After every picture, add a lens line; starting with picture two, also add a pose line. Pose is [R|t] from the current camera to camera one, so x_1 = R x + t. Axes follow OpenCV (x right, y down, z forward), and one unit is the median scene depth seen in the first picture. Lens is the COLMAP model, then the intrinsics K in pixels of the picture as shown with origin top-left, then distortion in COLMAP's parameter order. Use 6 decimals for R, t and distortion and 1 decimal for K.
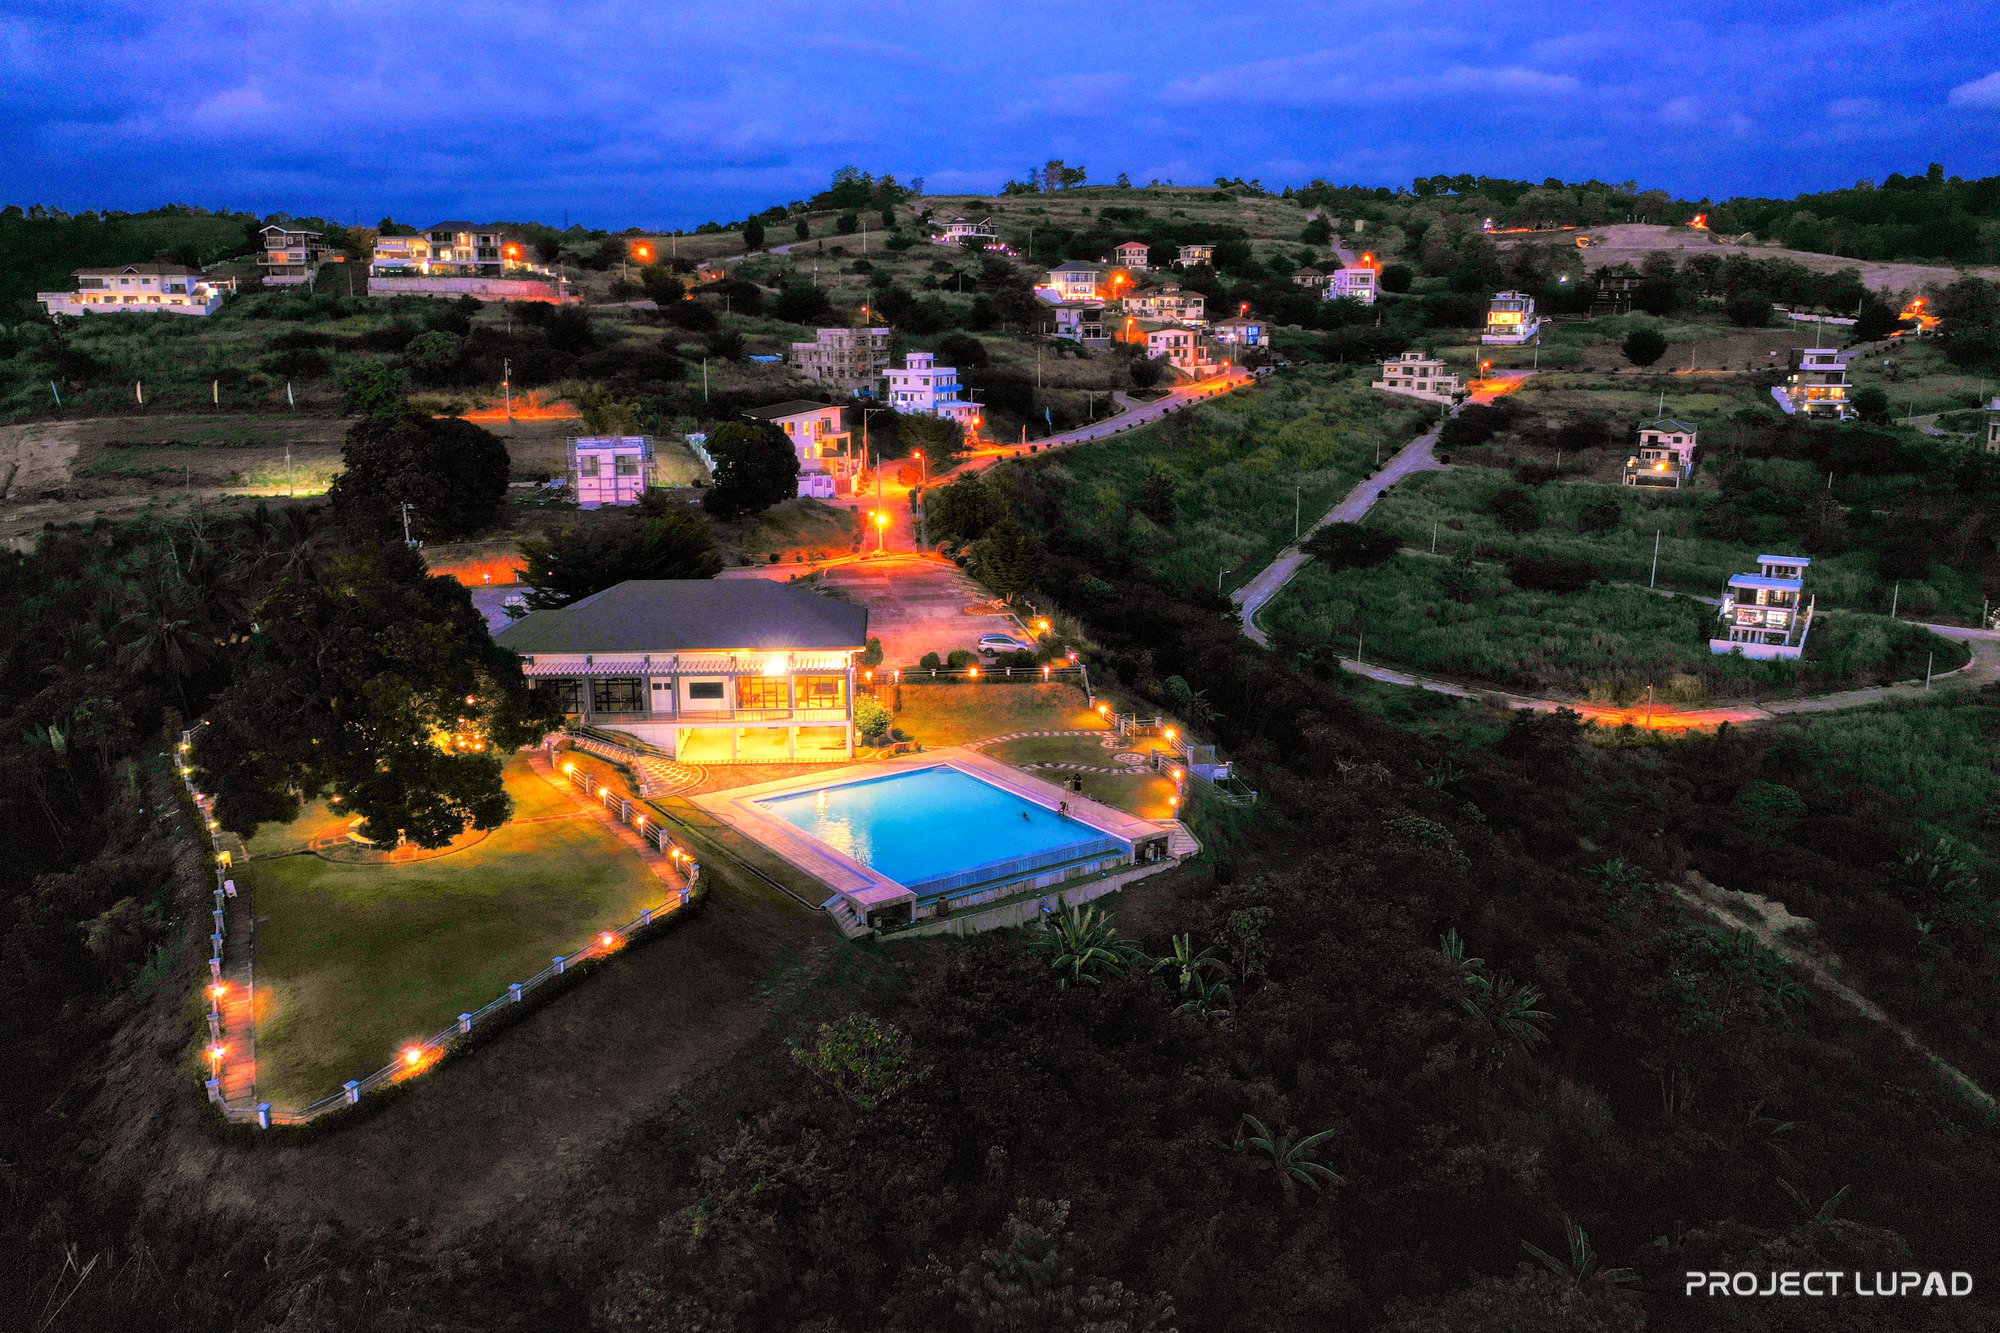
lens RADIAL K [[1559.4, 0, 1000.0], [0, 1559.4, 666.5], [0, 0, 1]] dist [-0.006026, -0.004502]
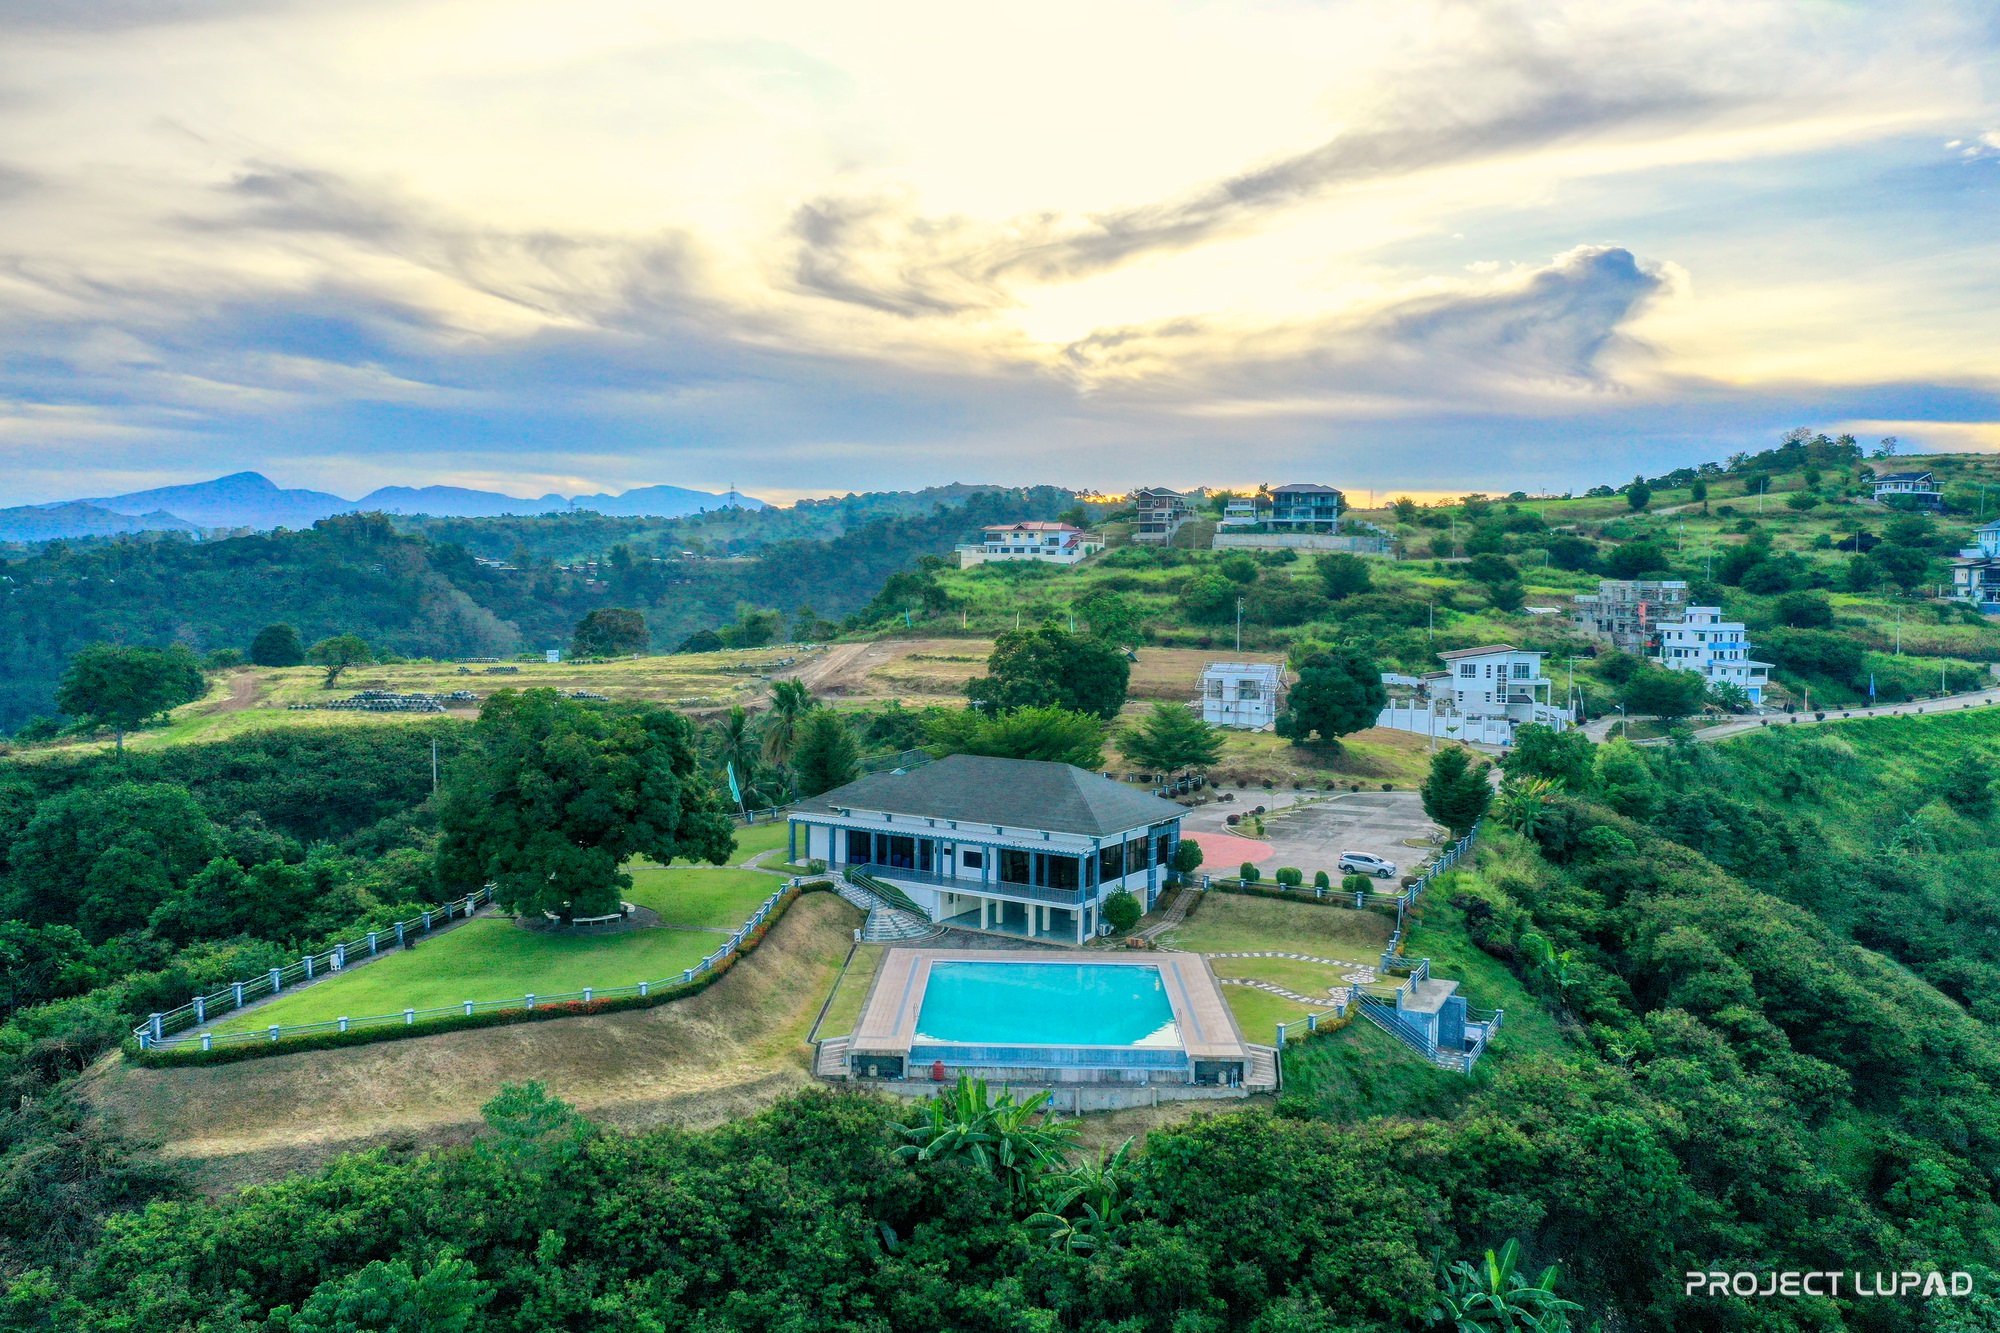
lens RADIAL K [[1557.3, 0, 1000.0], [0, 1557.3, 666.5], [0, 0, 1]] dist [-0.021476, -0.001616]
pose [[0.805466, 0.043281, -0.591060, 0.148000], [-0.145411, 0.981276, -0.126304, 0.005935], [0.574526, 0.187680, 0.796678, 0.052093]]
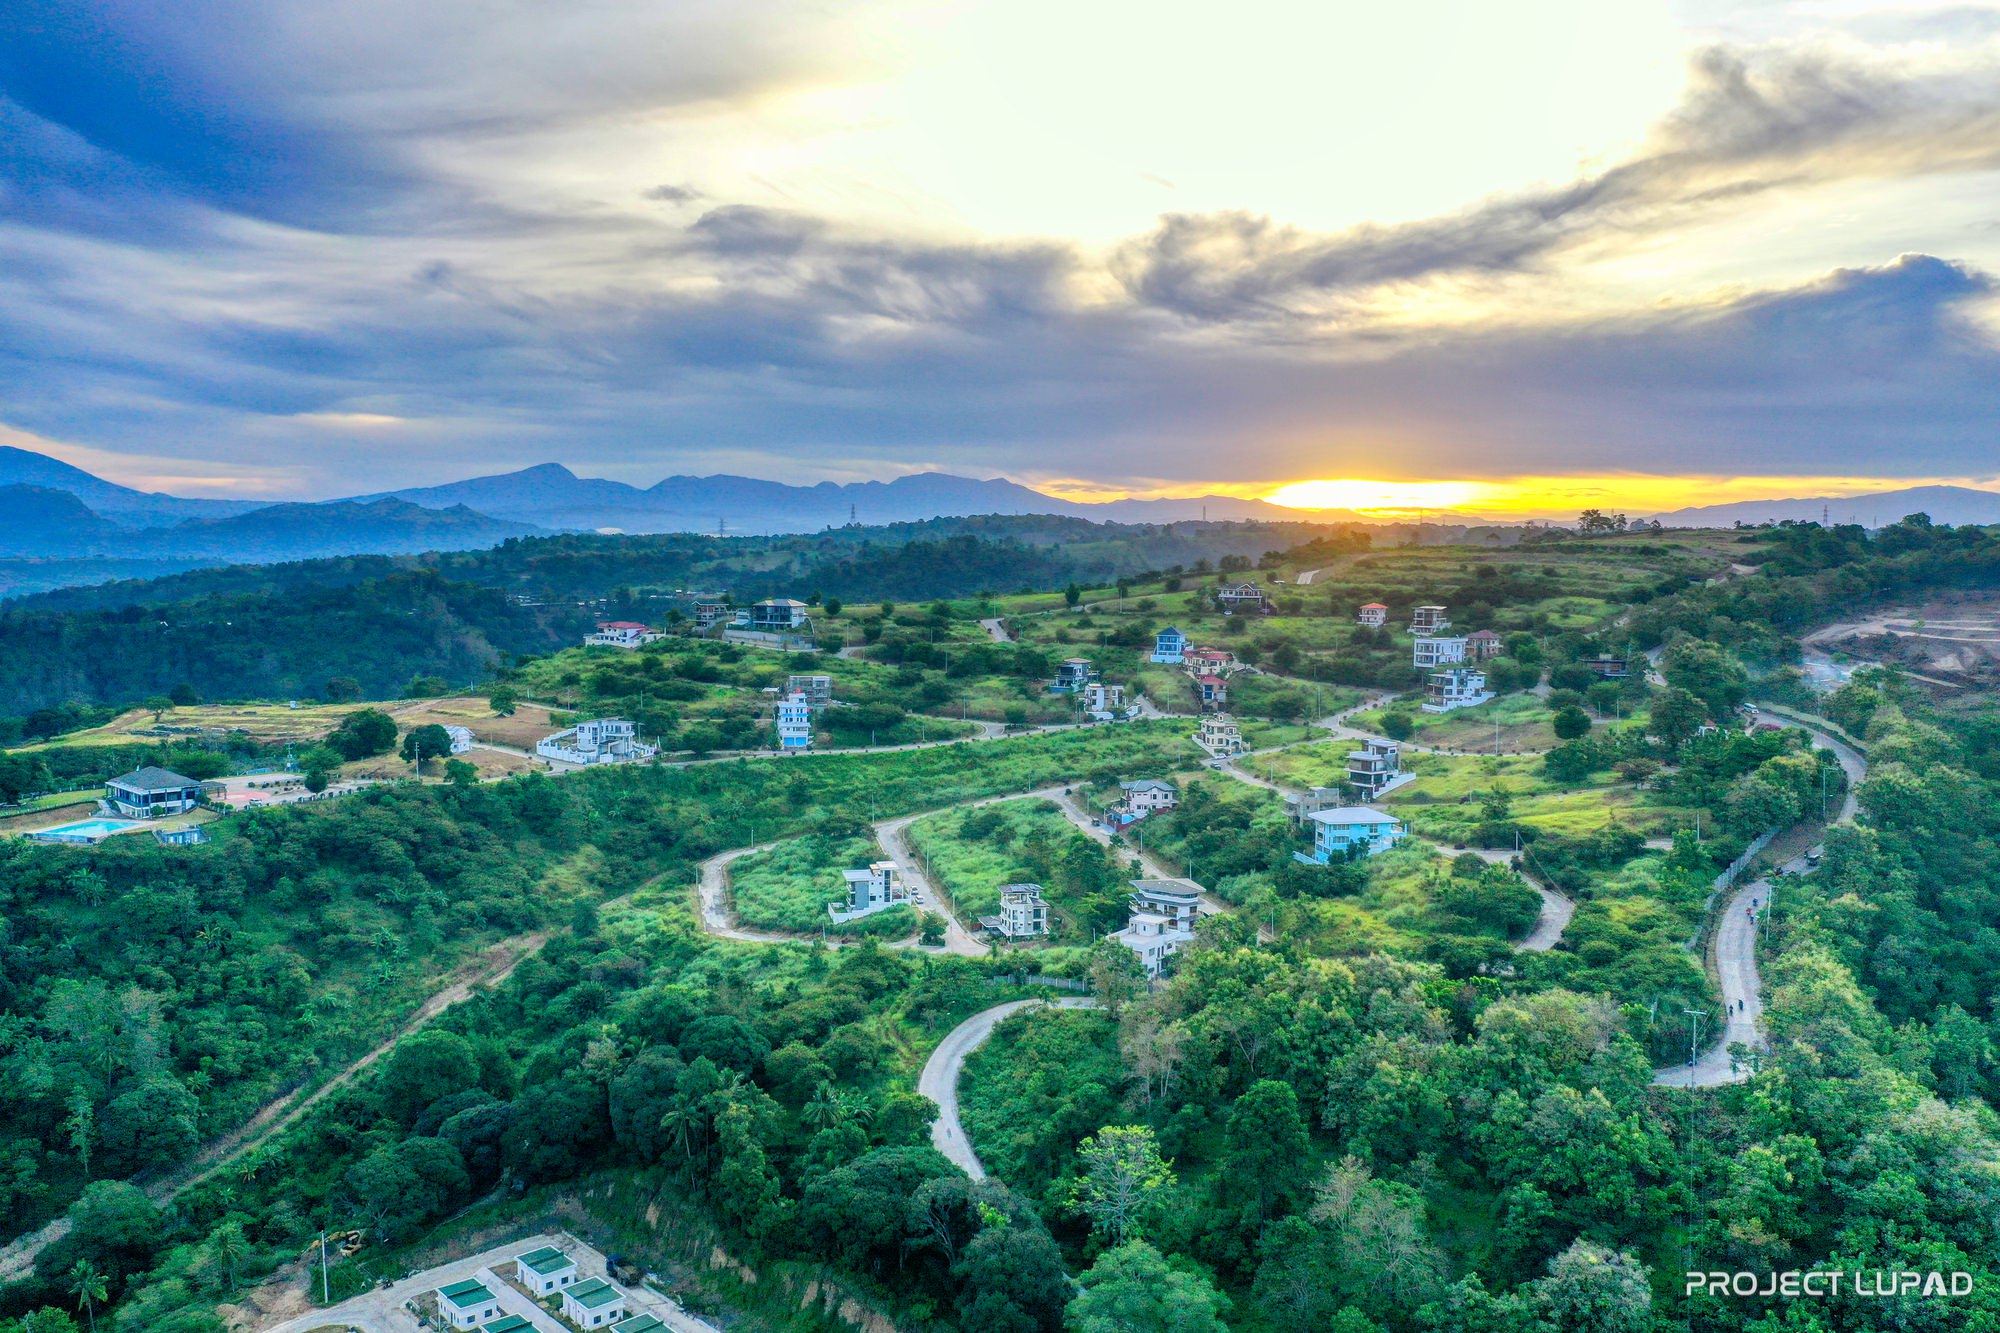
lens RADIAL K [[1549.3, 0, 1002.2], [0, 1549.3, 643.3], [0, 0, 1]] dist [-0.034203, 0.001822]
pose [[0.695688, 0.049656, -0.716625, 1.312656], [-0.177768, 0.978479, -0.104774, -0.111071], [0.696000, 0.200284, 0.689544, -0.053801]]
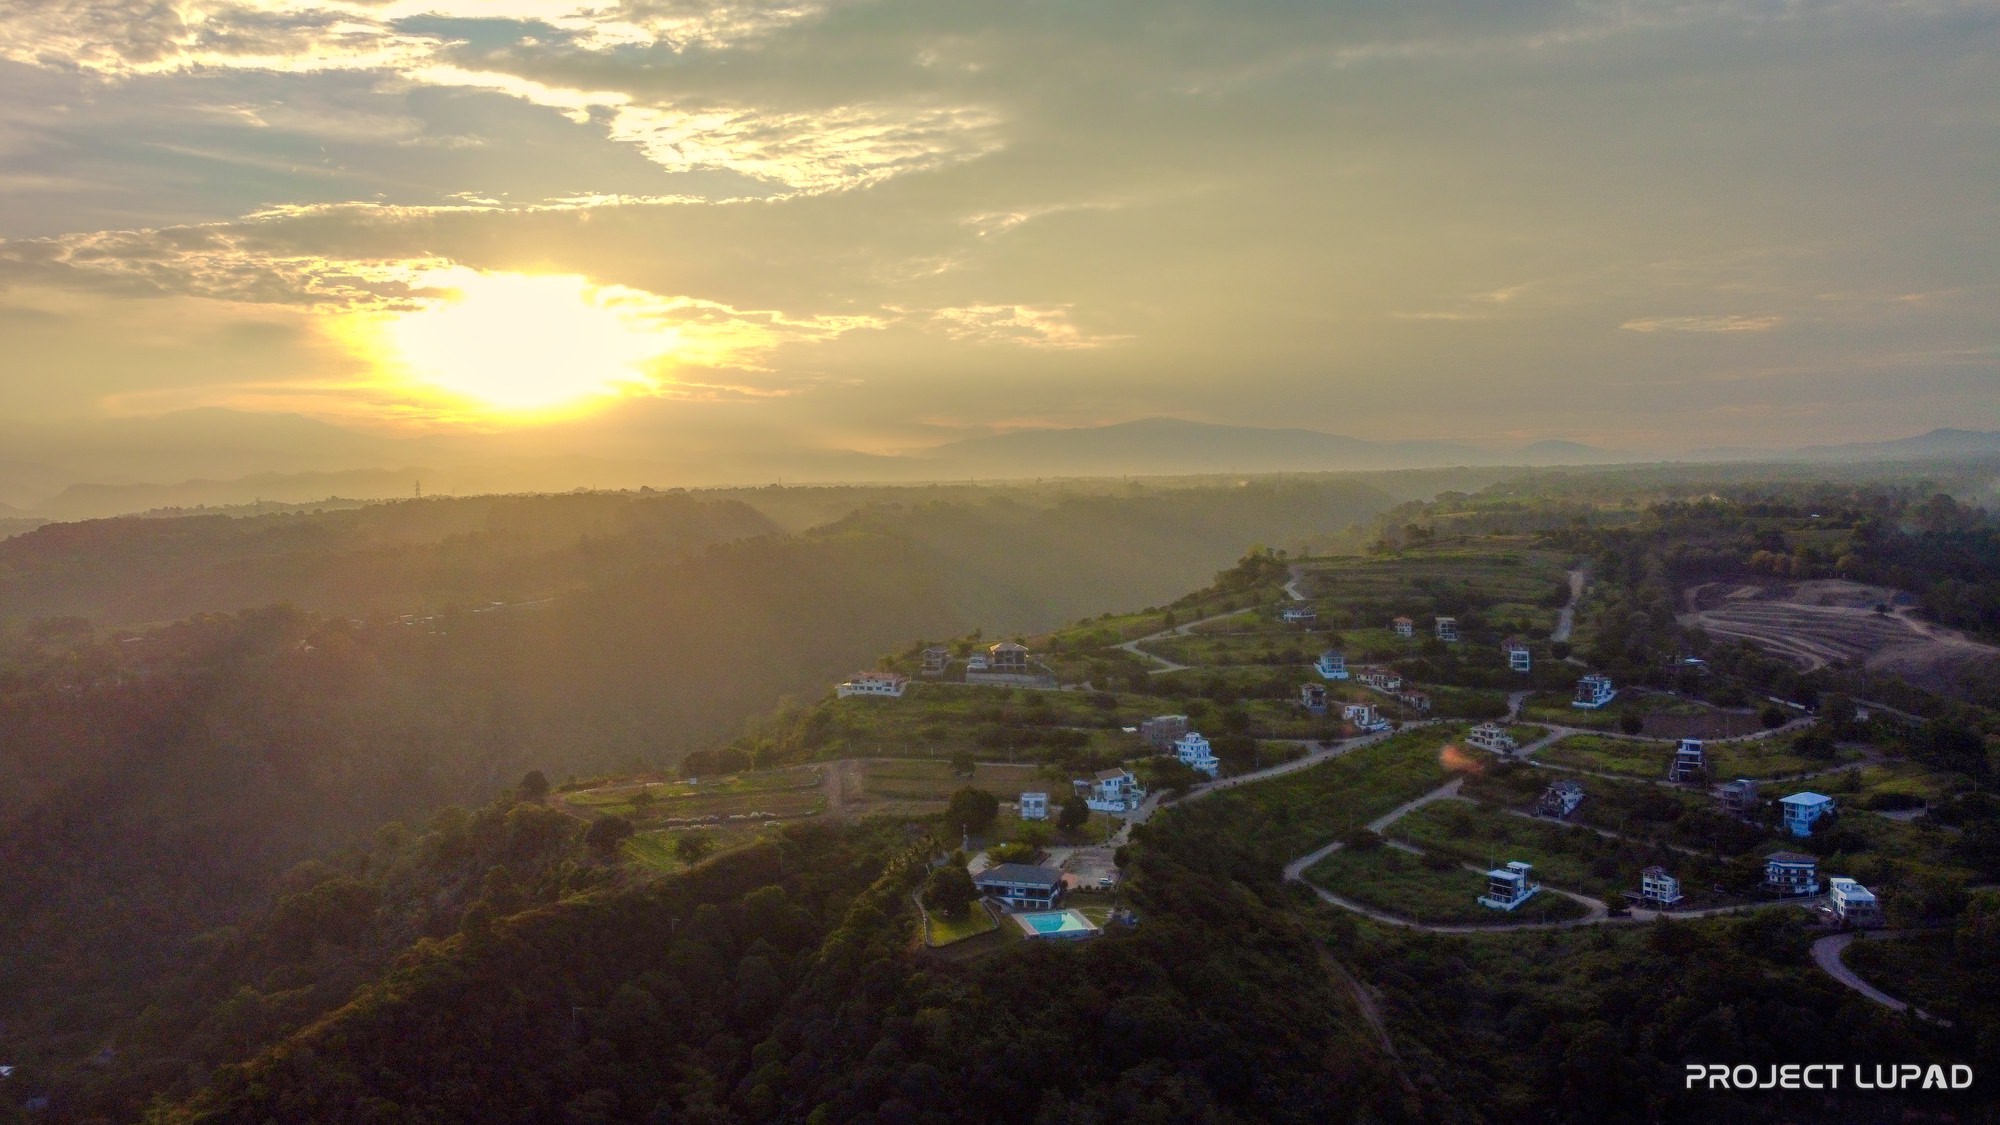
lens RADIAL K [[1487.1, 0, 1000.0], [0, 1487.1, 562.5], [0, 0, 1]] dist [-0.018772, 0.006614]
pose [[0.934319, 0.008596, -0.356335, 0.428755], [-0.072456, 0.983417, -0.166256, -0.066710], [0.348996, 0.181154, 0.919448, -1.048869]]
